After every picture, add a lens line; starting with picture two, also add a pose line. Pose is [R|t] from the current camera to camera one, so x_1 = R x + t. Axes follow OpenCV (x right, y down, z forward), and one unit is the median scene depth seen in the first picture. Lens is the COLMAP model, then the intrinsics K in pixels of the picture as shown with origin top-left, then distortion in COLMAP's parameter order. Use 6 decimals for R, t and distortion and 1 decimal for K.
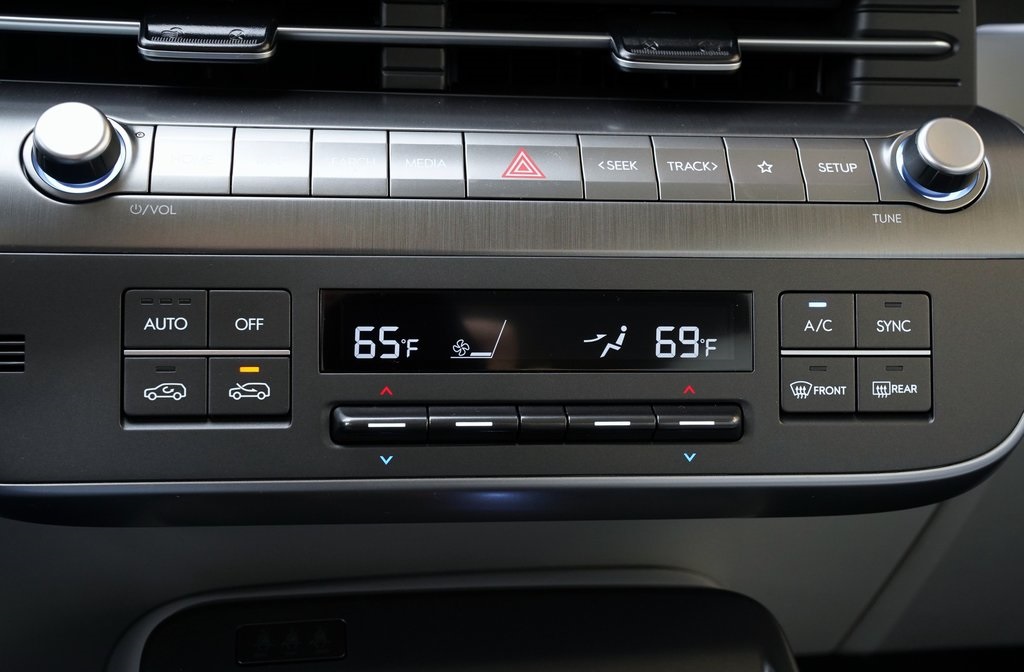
lens RADIAL K [[1299.9, 0, 511.5], [0, 1299.9, 329.8], [0, 0, 1]] dist [0.099293, 0.000000]
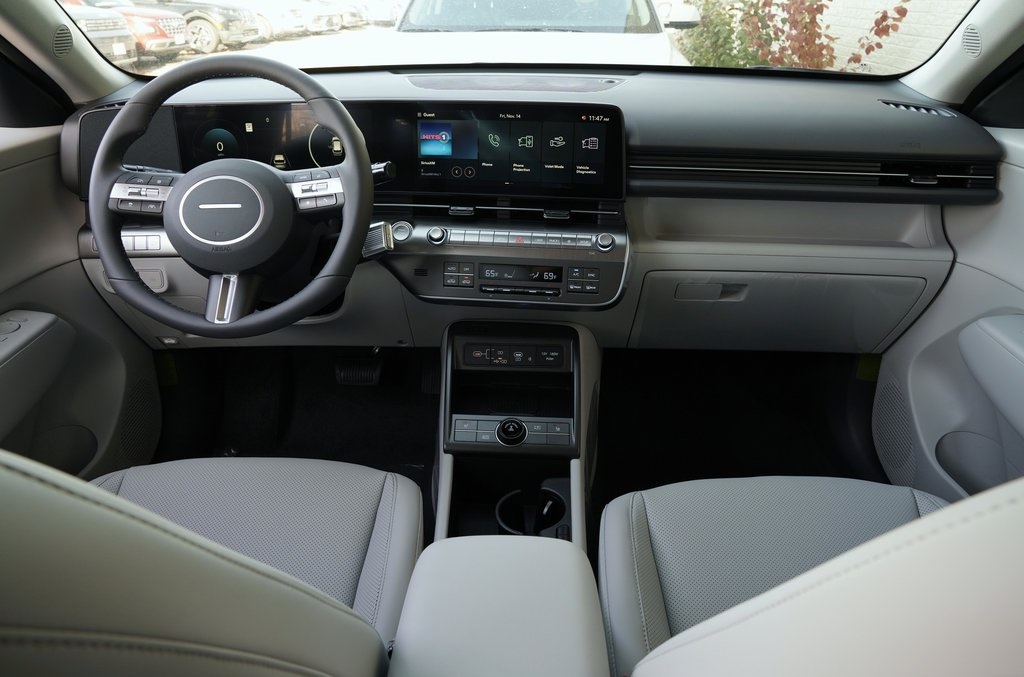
lens RADIAL K [[705.8, 0, 513.7], [0, 705.8, 337.8], [0, 0, 1]] dist [-0.126165, 0.080112]
pose [[0.974594, 0.074376, -0.211269, 0.591727], [-0.032195, 0.979980, 0.196476, -0.289029], [0.221652, -0.184683, 0.957477, -1.696492]]
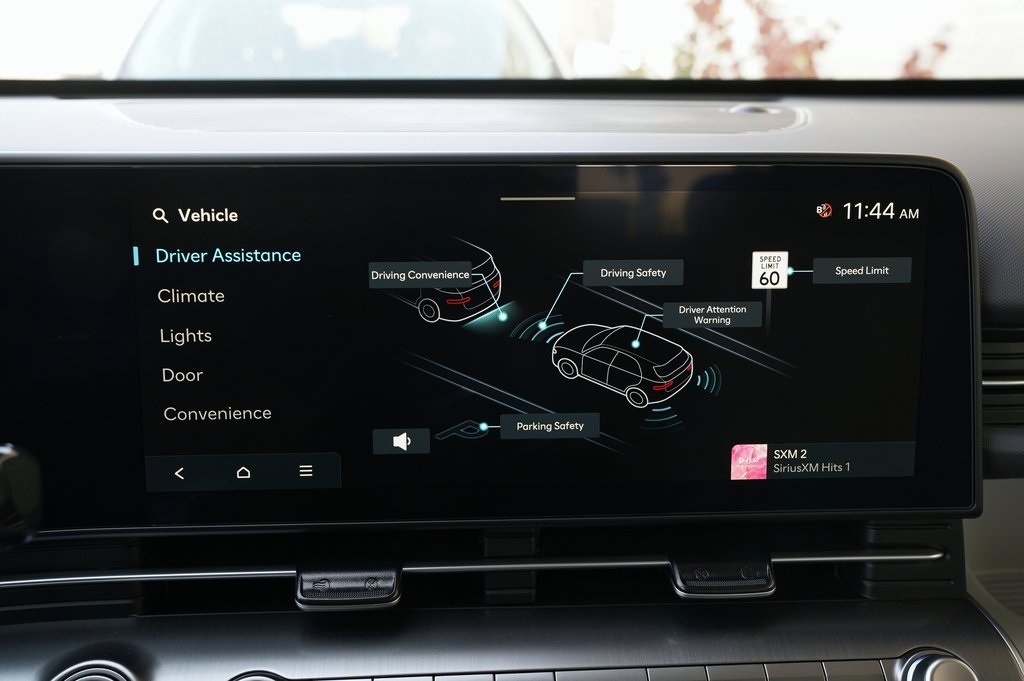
lens RADIAL K [[1063.2, 0, 512.5], [0, 1063.2, 345.6], [0, 0, 1]] dist [0.030089, 0.000000]
pose [[0.999292, -0.017088, -0.033512, -0.038010], [0.016720, 0.999797, -0.011227, -0.456489], [0.033697, 0.010659, 0.999375, -0.020209]]
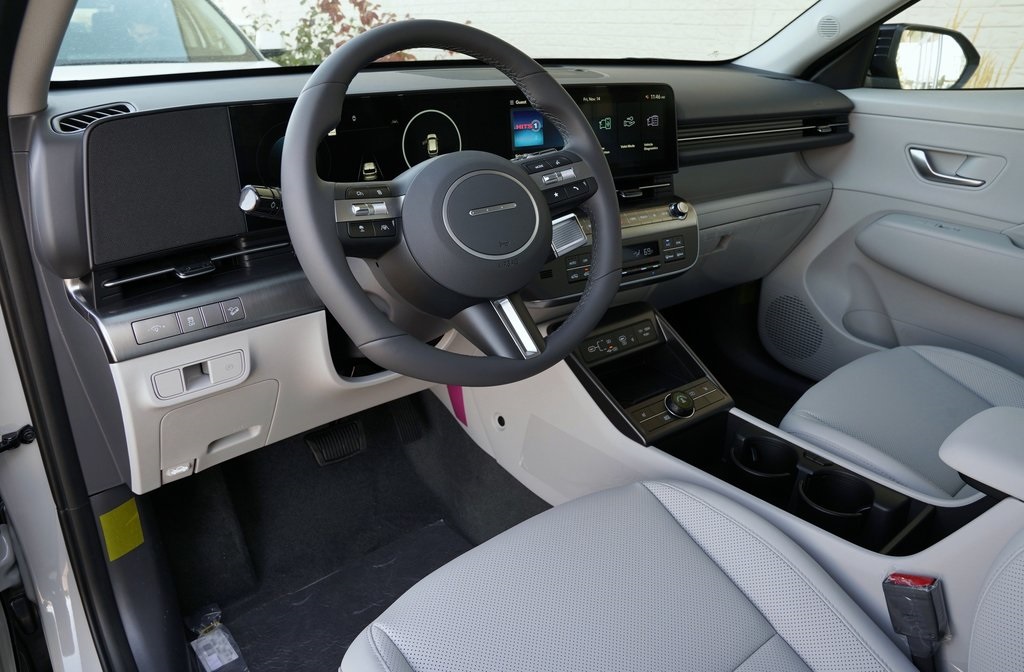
lens RADIAL K [[705.8, 0, 511.2], [0, 705.8, 331.3], [0, 0, 1]] dist [-0.126165, 0.080112]
pose [[0.889679, -0.197856, 0.411491, -1.560707], [0.136241, 0.975214, 0.174345, -0.240946], [-0.435787, -0.099049, 0.894583, -1.286571]]
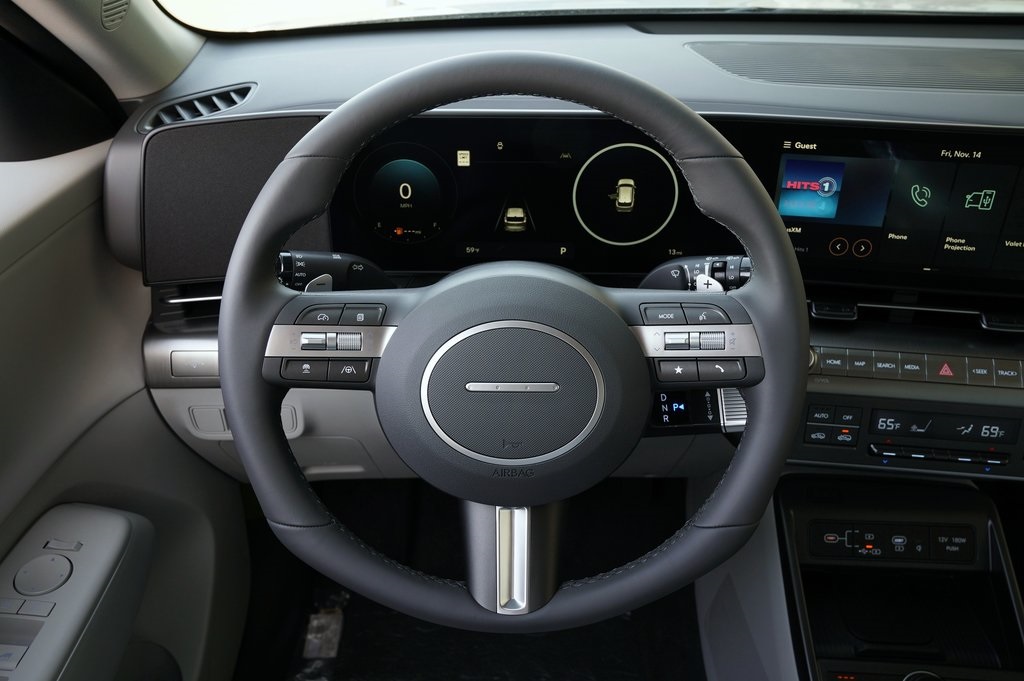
lens RADIAL K [[800.9, 0, 512.5], [0, 800.9, 338.1], [0, 0, 1]] dist [-0.080588, 0.081202]
pose [[0.975004, 0.098668, -0.199080, -0.592793], [-0.036474, 0.954912, 0.294641, -0.676560], [0.219175, -0.280015, 0.934641, -0.839251]]
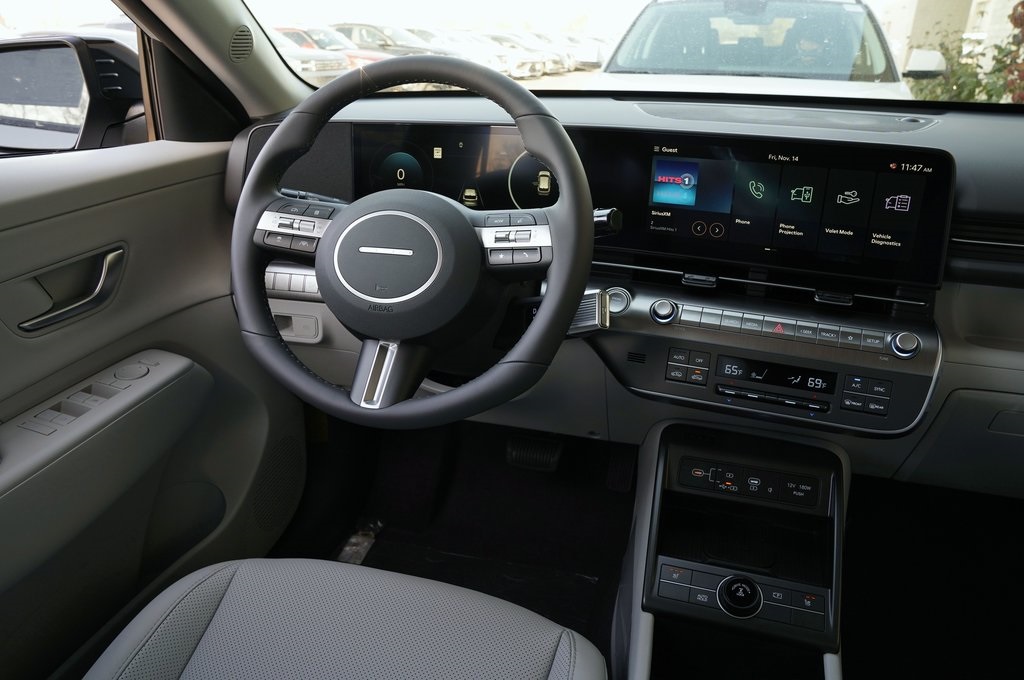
lens RADIAL K [[705.8, 0, 510.9], [0, 705.8, 343.1], [0, 0, 1]] dist [-0.126165, 0.080112]
pose [[0.881008, 0.161145, -0.444811, 0.218536], [-0.100131, 0.982416, 0.157583, -0.316516], [0.462383, -0.094293, 0.881652, -1.068315]]
